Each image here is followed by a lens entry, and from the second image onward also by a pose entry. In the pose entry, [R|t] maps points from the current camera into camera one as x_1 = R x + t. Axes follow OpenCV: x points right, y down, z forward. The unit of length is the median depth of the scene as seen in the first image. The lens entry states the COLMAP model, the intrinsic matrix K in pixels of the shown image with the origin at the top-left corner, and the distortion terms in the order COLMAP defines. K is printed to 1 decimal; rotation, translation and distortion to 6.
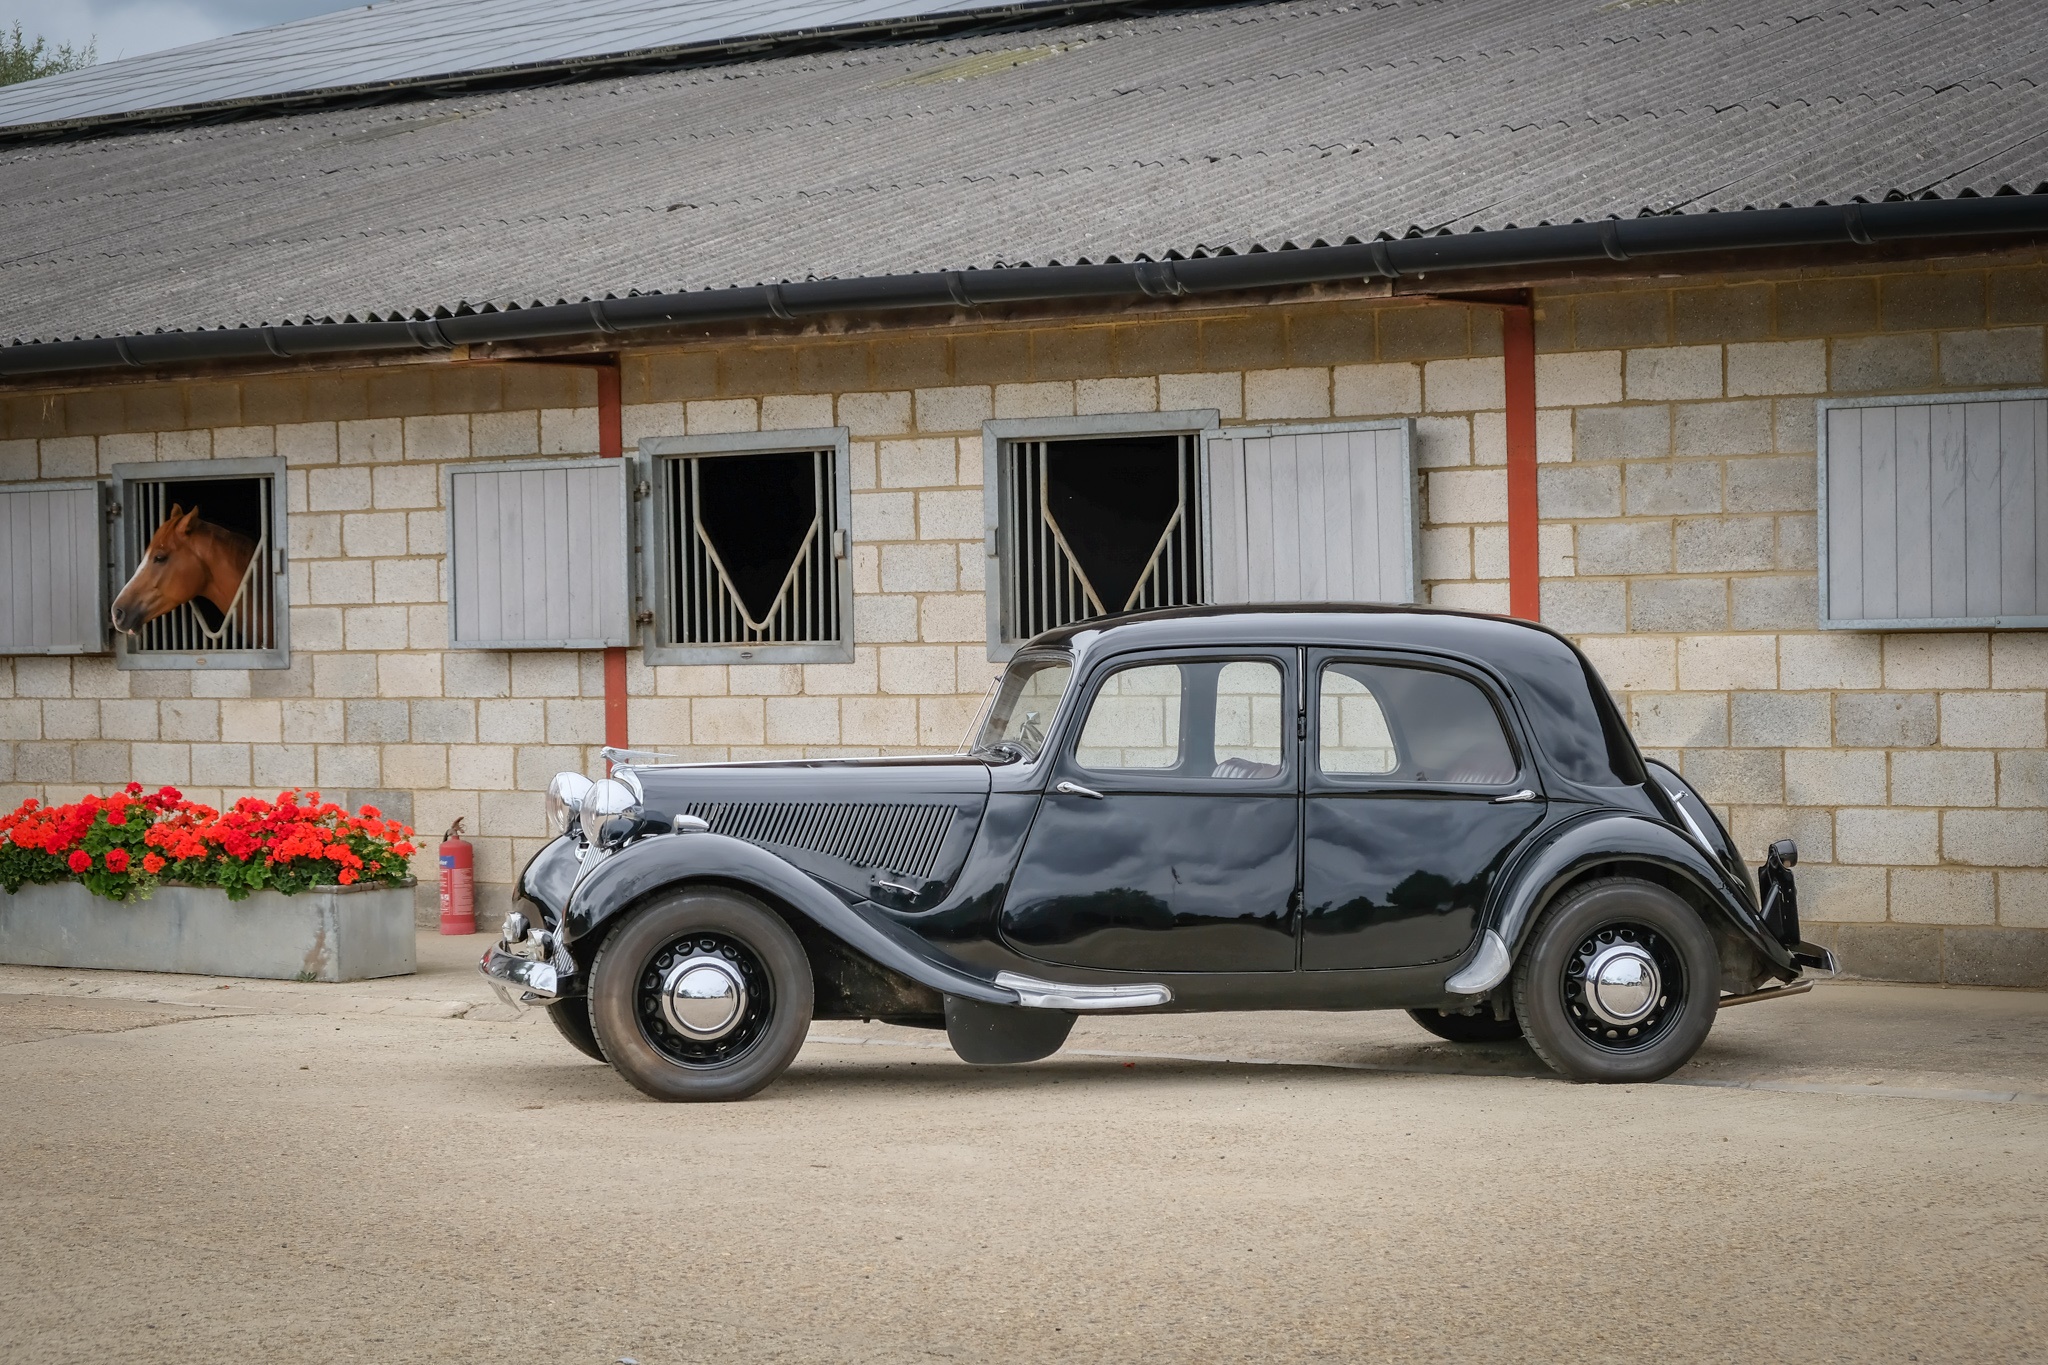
lens RADIAL K [[4536.1, 0, 1183.8], [0, 4536.1, 680.2], [0, 0, 1]] dist [-0.026971, 0.406826]
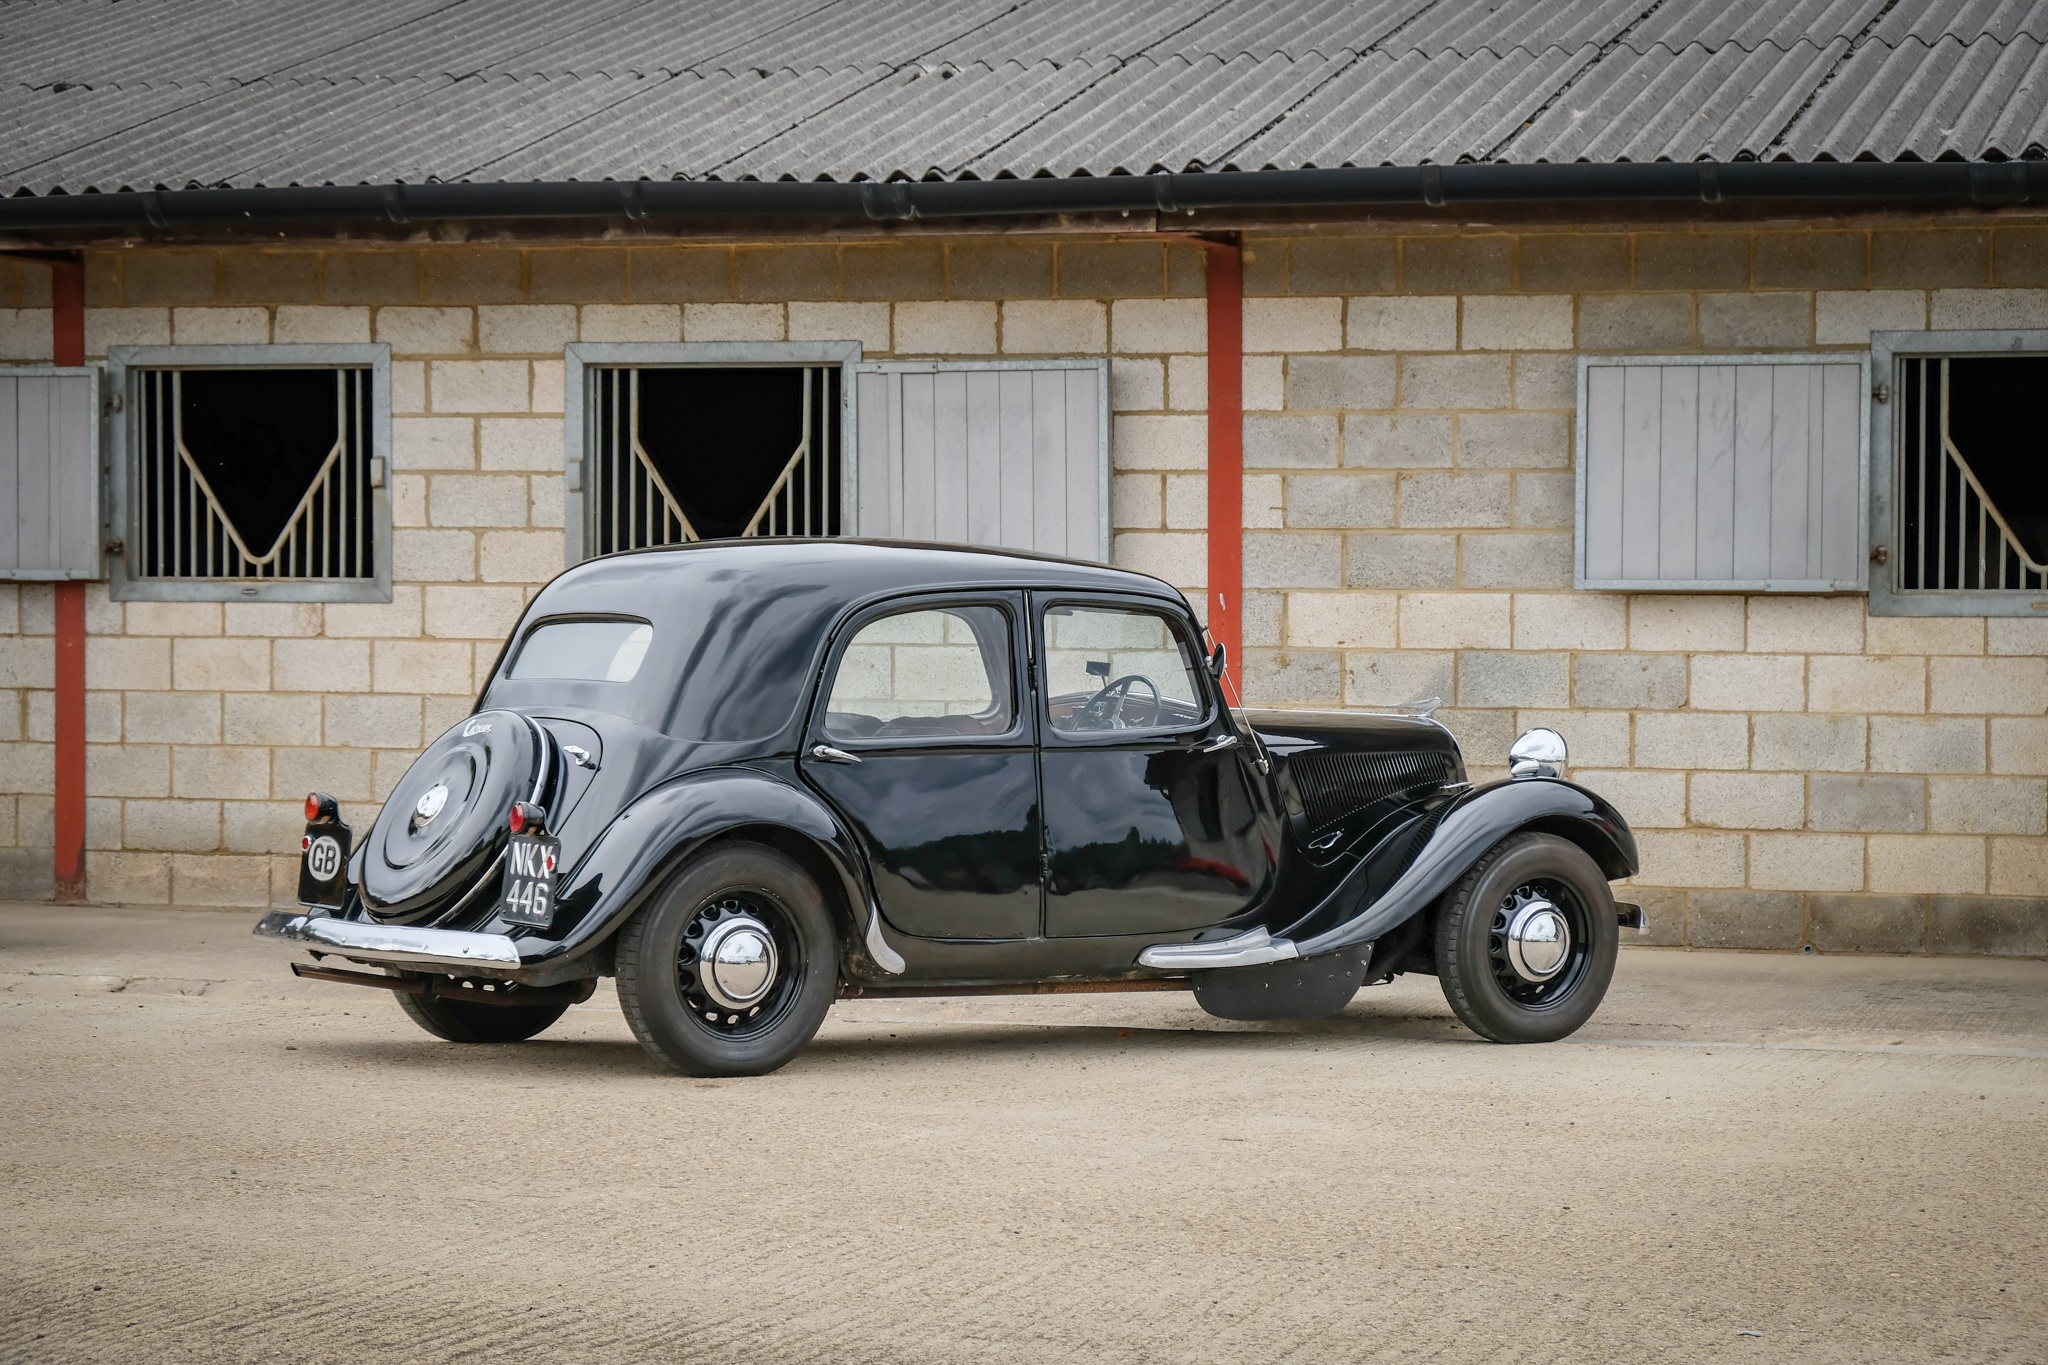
lens RADIAL K [[4798.3, 0, 1214.8], [0, 4798.3, 684.2], [0, 0, 1]] dist [-0.005960, 0.694560]
pose [[0.939334, 0.013506, 0.342737, -0.280187], [-0.016740, 0.999839, 0.006479, 0.003941], [-0.342594, -0.011823, 0.939409, 0.042408]]
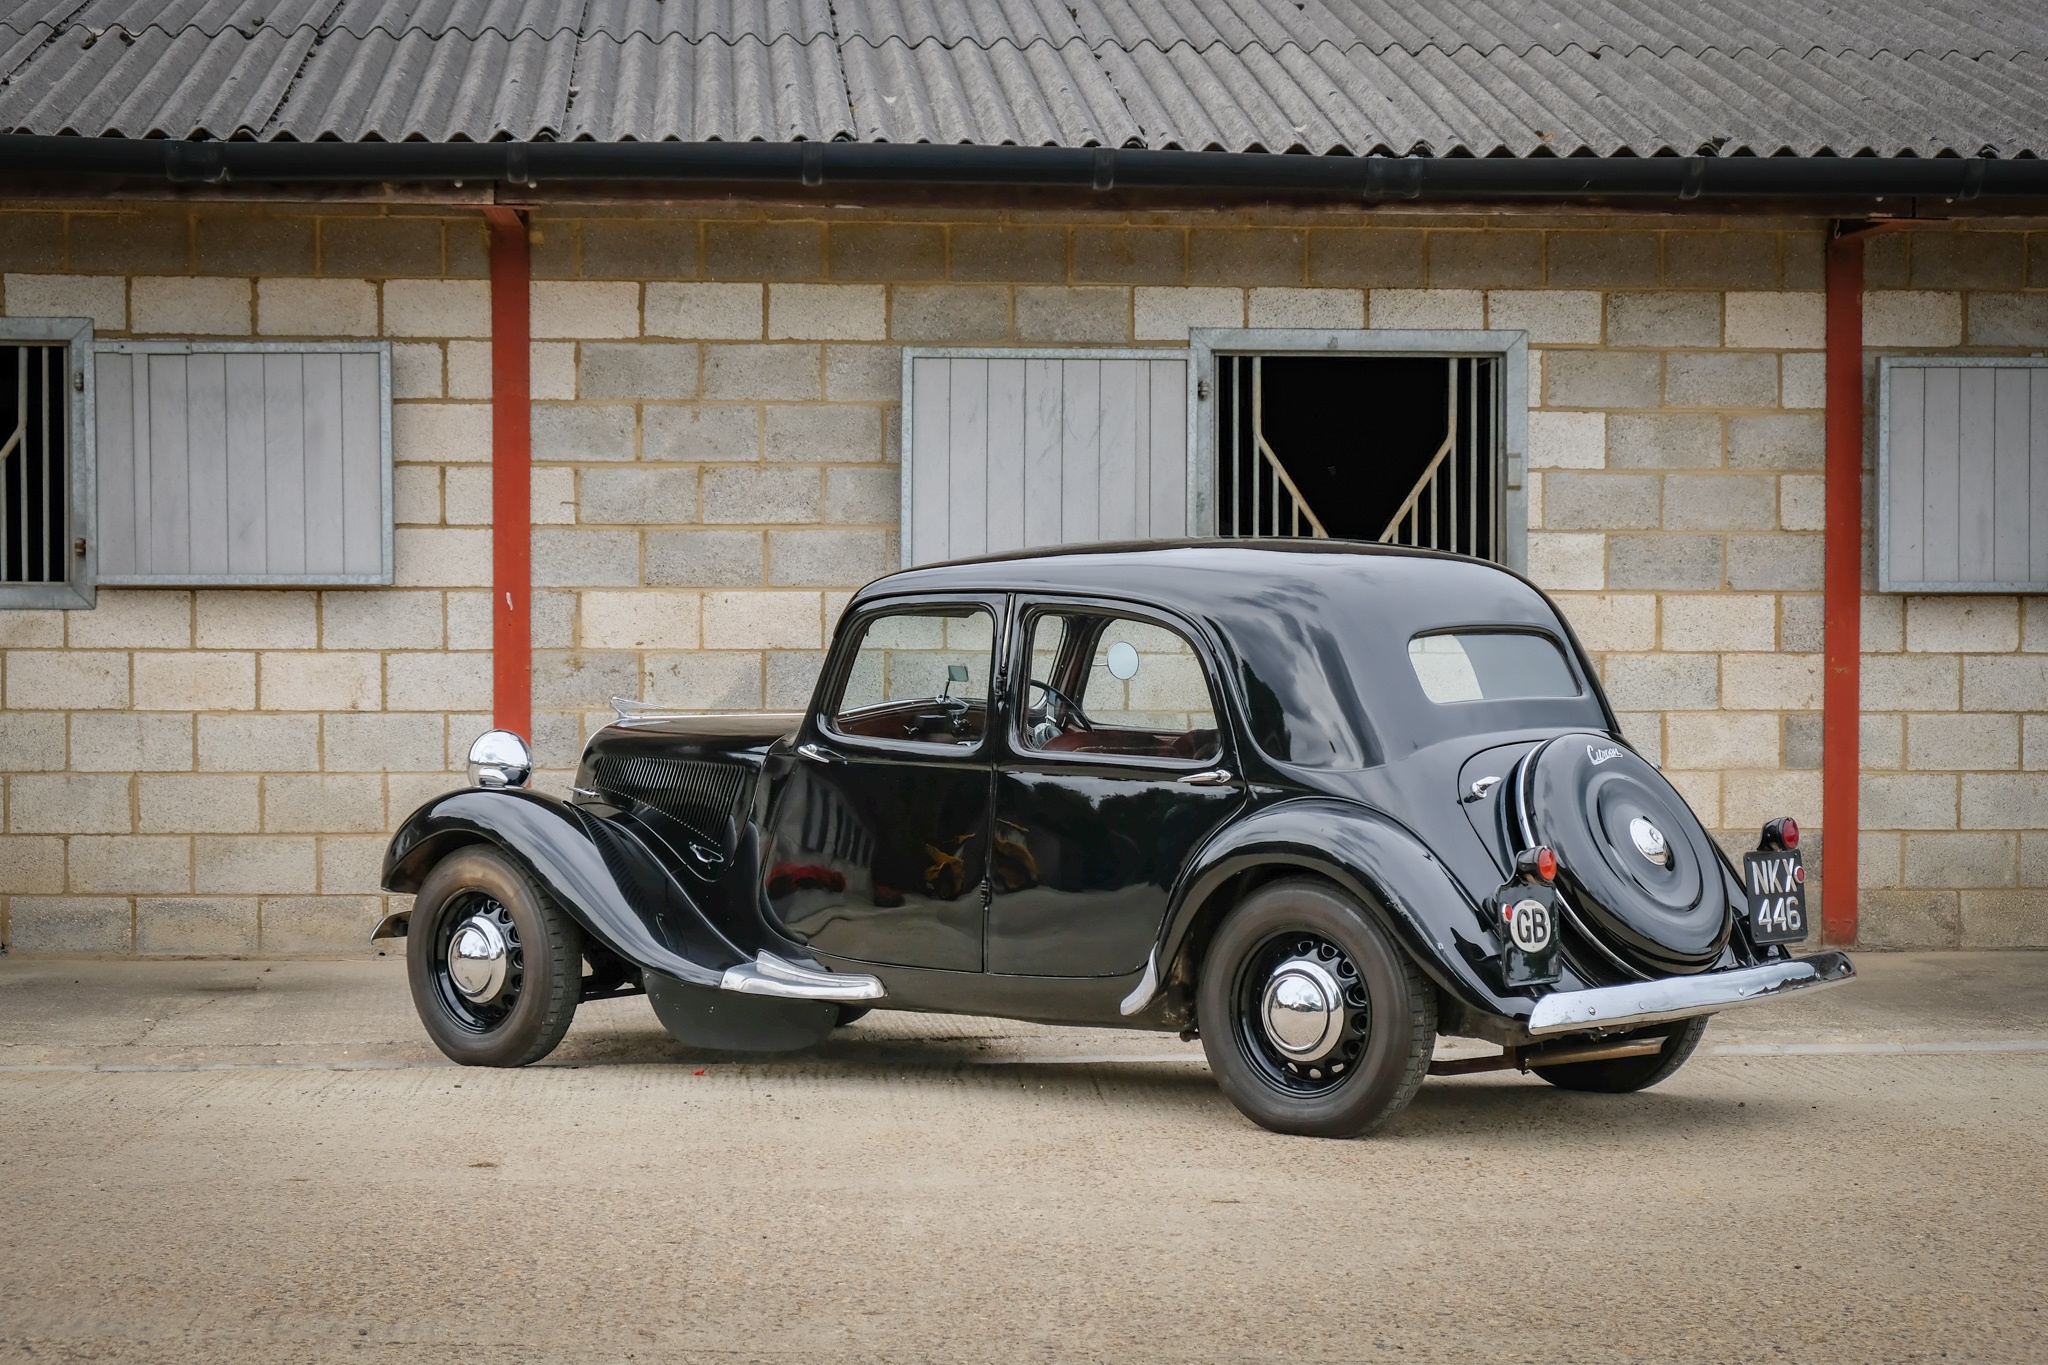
lens RADIAL K [[4195.5, 0, 1210.8], [0, 4195.5, 692.6], [0, 0, 1]] dist [-0.062346, 0.584606]
pose [[0.741277, 0.004243, 0.671186, -0.391835], [-0.007268, 0.999972, 0.001706, 0.008946], [-0.671160, -0.006143, 0.741287, 0.284701]]
